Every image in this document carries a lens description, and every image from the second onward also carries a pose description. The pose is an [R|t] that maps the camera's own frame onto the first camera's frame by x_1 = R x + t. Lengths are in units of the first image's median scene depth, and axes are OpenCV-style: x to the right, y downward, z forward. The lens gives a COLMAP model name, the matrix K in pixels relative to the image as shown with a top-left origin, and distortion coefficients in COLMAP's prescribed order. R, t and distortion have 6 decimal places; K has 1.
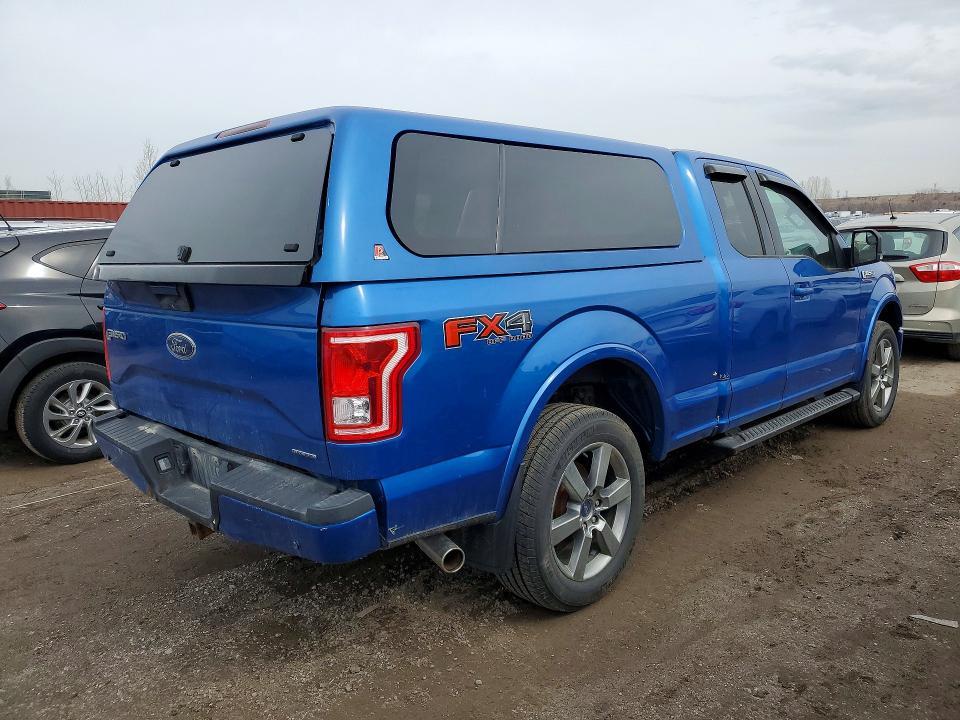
lens RADIAL K [[801.5, 0, 480.0], [0, 801.5, 360.0], [0, 0, 1]] dist [0.003138, 0.001026]
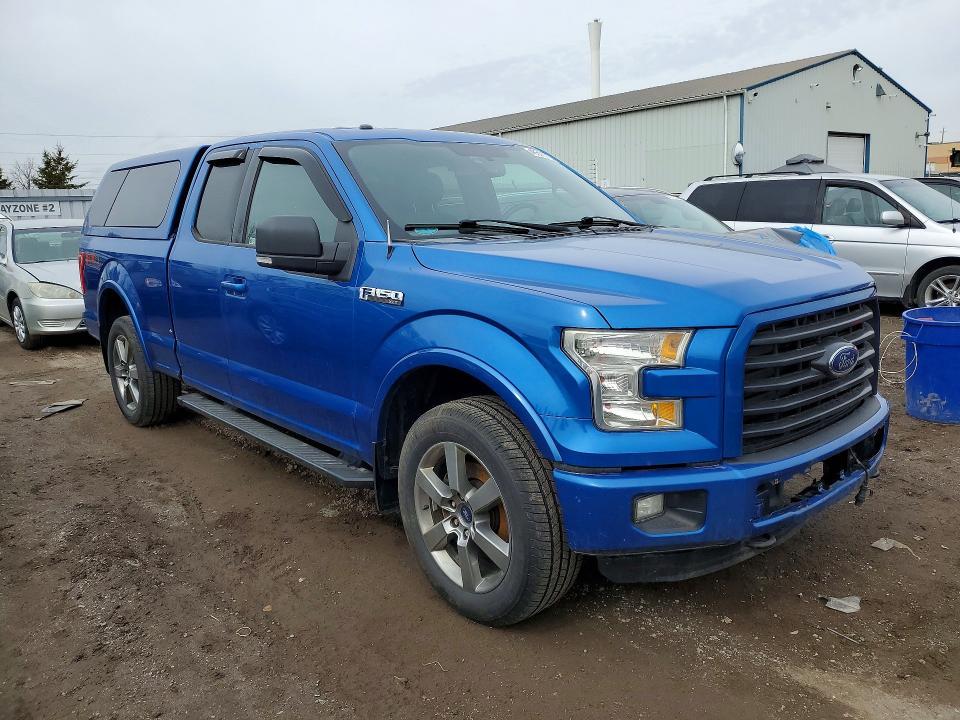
lens RADIAL K [[801.5, 0, 480.0], [0, 801.5, 360.0], [0, 0, 1]] dist [0.003138, 0.001026]
pose [[-0.125620, 0.223161, -0.966653, 1.323317], [-0.118812, 0.963975, 0.237982, -0.266809], [0.984938, 0.144745, -0.094580, 1.458264]]
